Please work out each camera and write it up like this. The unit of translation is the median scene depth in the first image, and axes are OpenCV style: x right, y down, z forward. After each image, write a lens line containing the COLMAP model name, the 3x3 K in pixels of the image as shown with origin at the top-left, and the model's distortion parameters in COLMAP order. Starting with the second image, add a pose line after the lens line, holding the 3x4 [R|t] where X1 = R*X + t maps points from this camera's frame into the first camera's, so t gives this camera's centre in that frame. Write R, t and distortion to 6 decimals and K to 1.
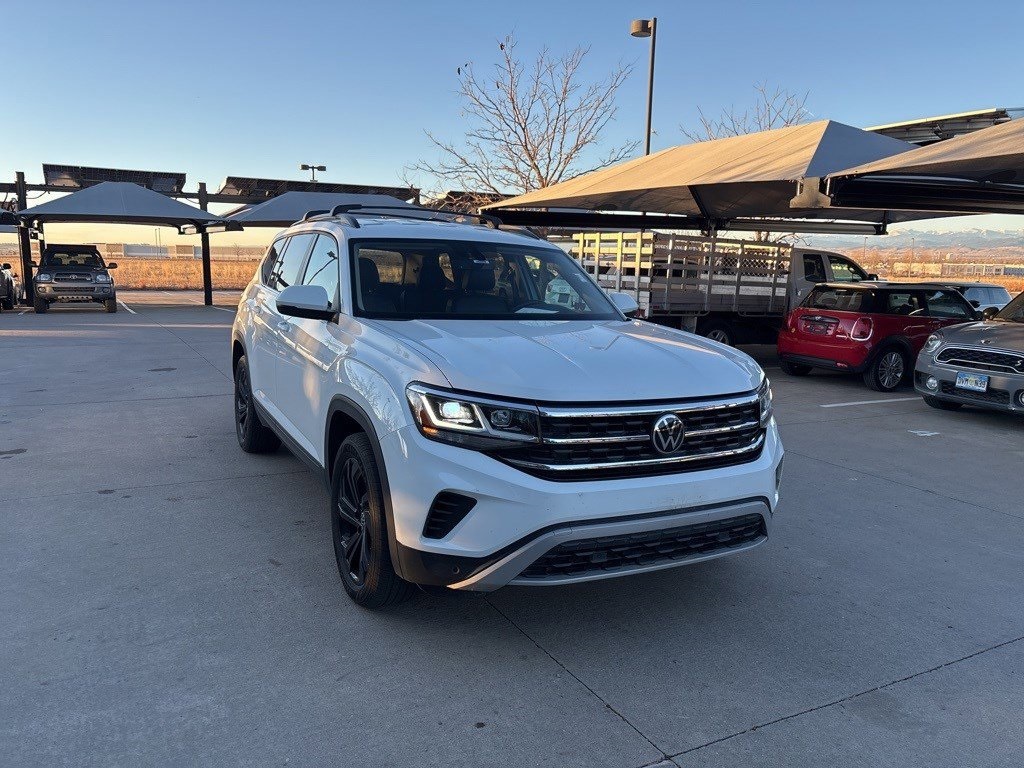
lens RADIAL K [[777.1, 0, 513.9], [0, 777.1, 389.3], [0, 0, 1]] dist [0.043743, -0.051669]
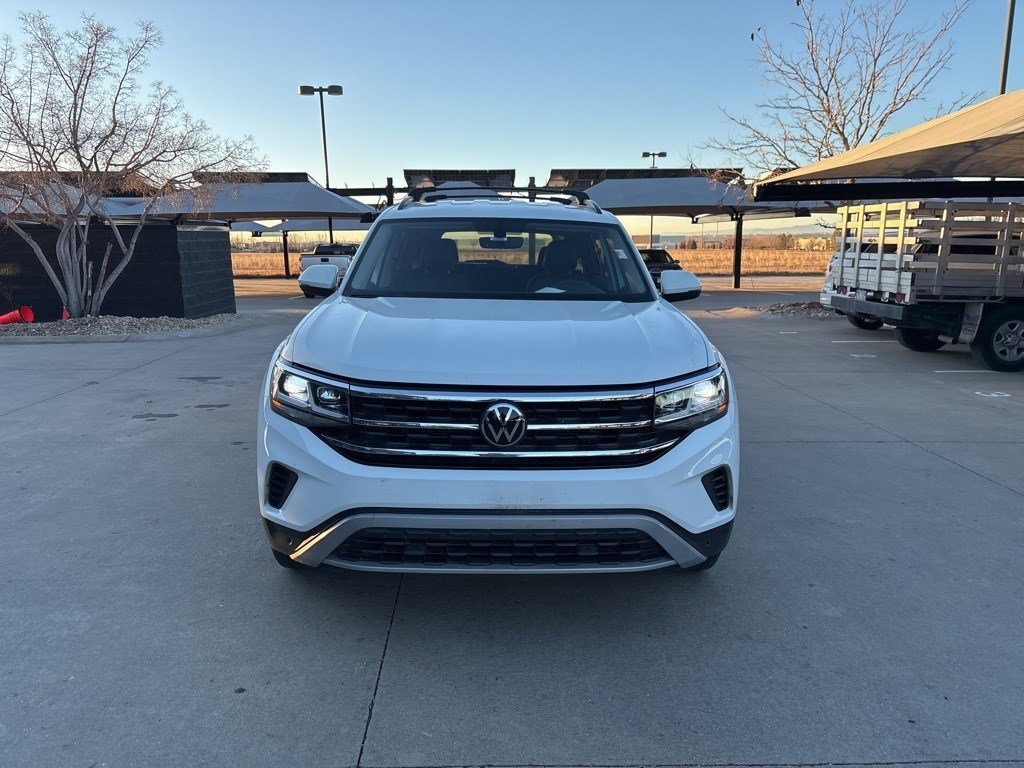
lens RADIAL K [[777.1, 0, 513.9], [0, 777.1, 389.3], [0, 0, 1]] dist [0.043743, -0.051669]
pose [[0.894831, 0.058050, -0.442614, 0.169574], [-0.050604, 0.998308, 0.028625, -0.002762], [0.443527, -0.003216, 0.896255, 0.057666]]
